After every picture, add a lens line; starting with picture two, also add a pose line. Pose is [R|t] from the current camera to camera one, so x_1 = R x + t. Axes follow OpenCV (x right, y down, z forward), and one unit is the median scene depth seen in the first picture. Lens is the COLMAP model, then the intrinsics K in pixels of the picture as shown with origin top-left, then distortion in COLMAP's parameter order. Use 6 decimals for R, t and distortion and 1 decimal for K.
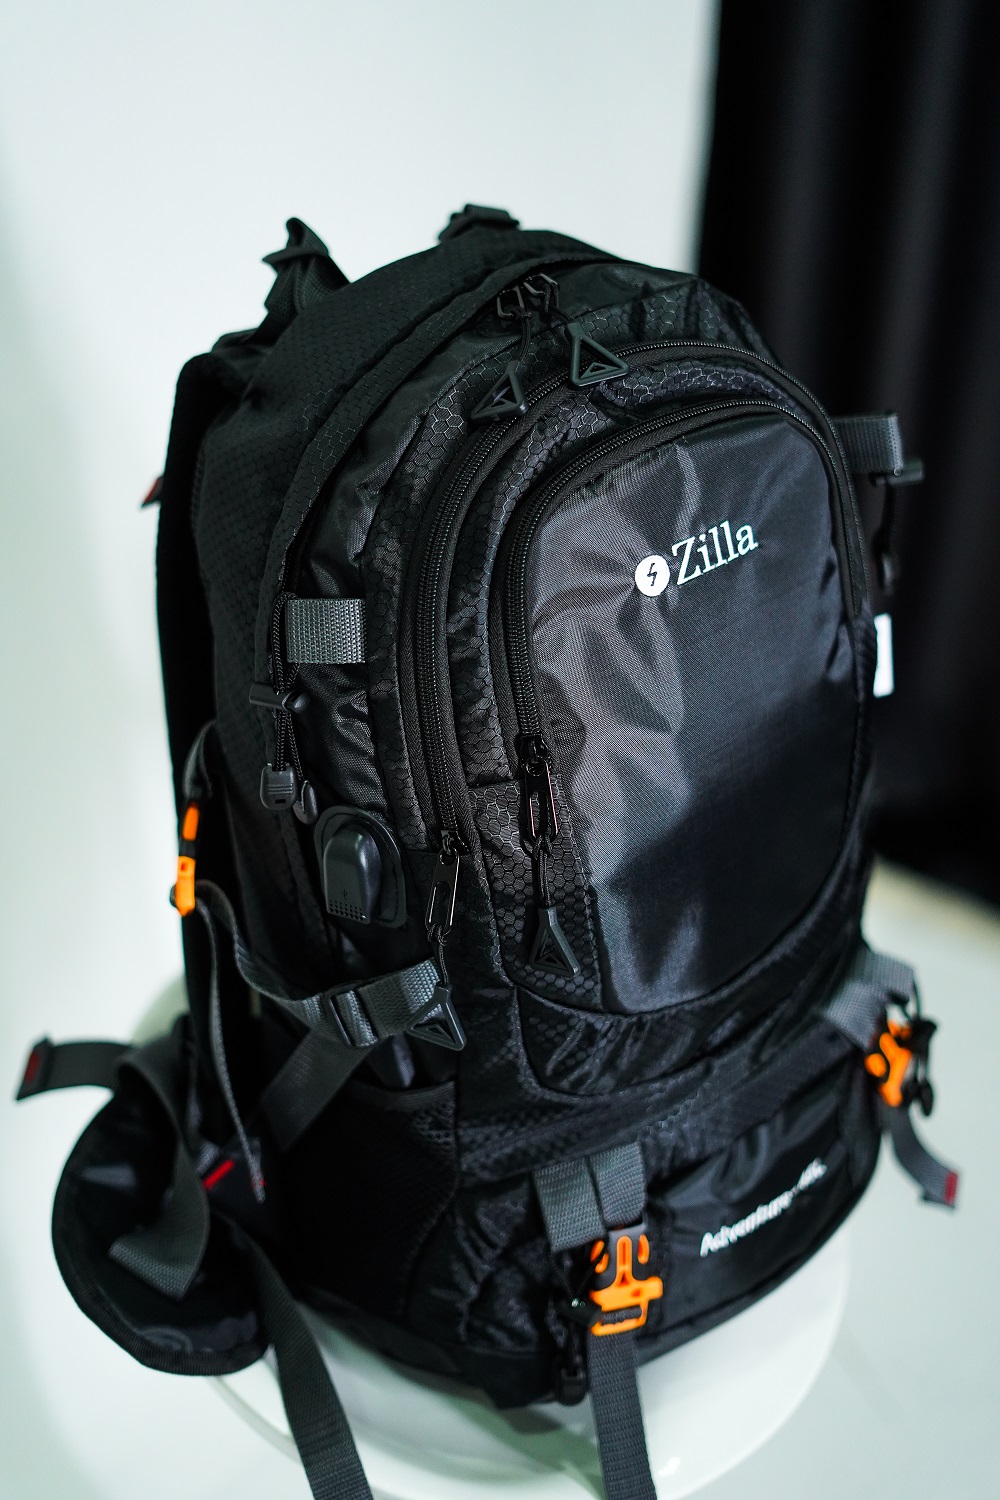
lens RADIAL K [[2275.2, 0, 500.0], [0, 2275.2, 750.0], [0, 0, 1]] dist [0.011544, -0.739993]
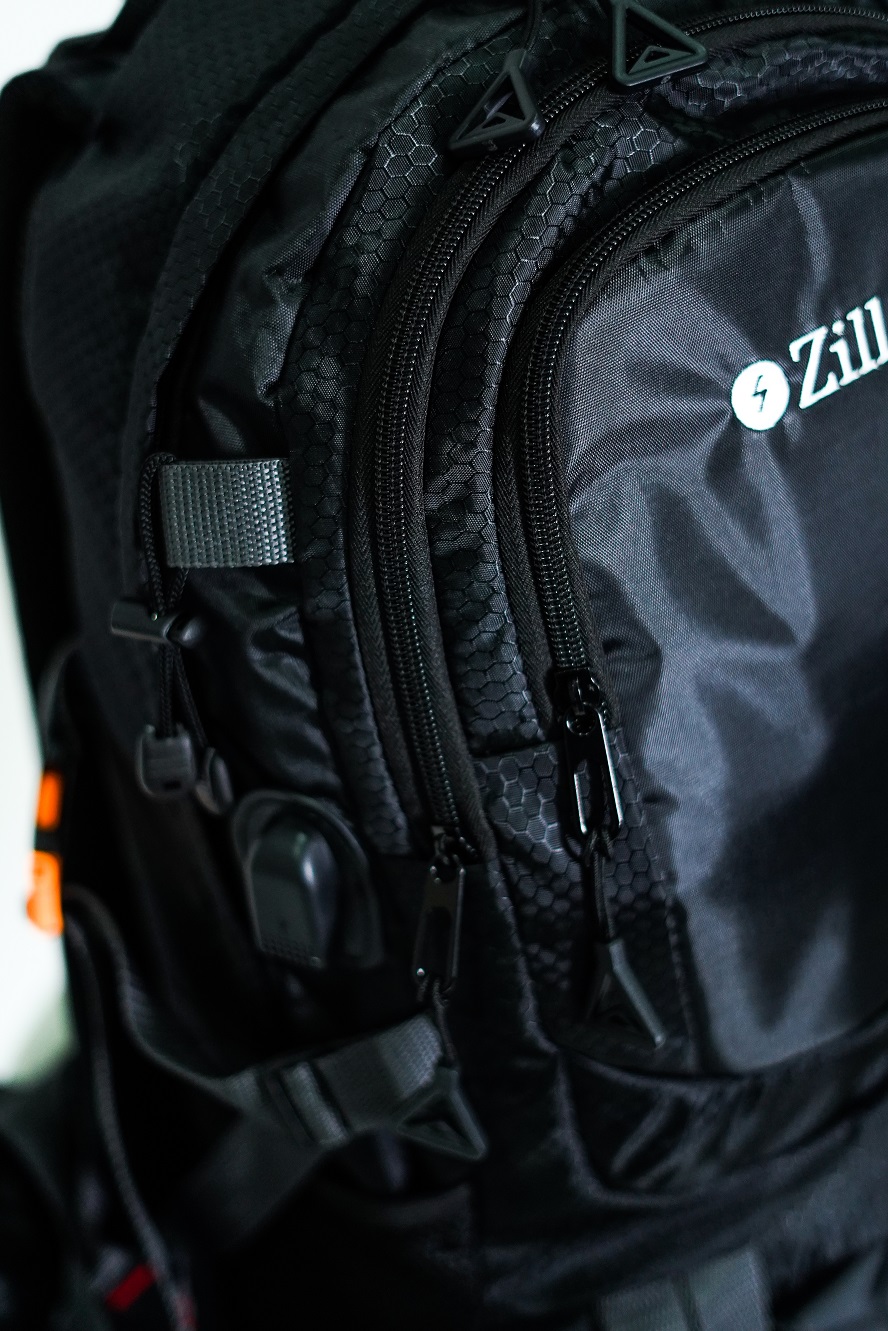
lens RADIAL K [[2612.0, 0, 444.0], [0, 2612.0, 665.5], [0, 0, 1]] dist [-0.027741, -0.329949]
pose [[0.998688, -0.044629, -0.025098, -0.002903], [0.045793, 0.997801, 0.047909, -0.041745], [0.022904, -0.048995, 0.998536, 0.298327]]
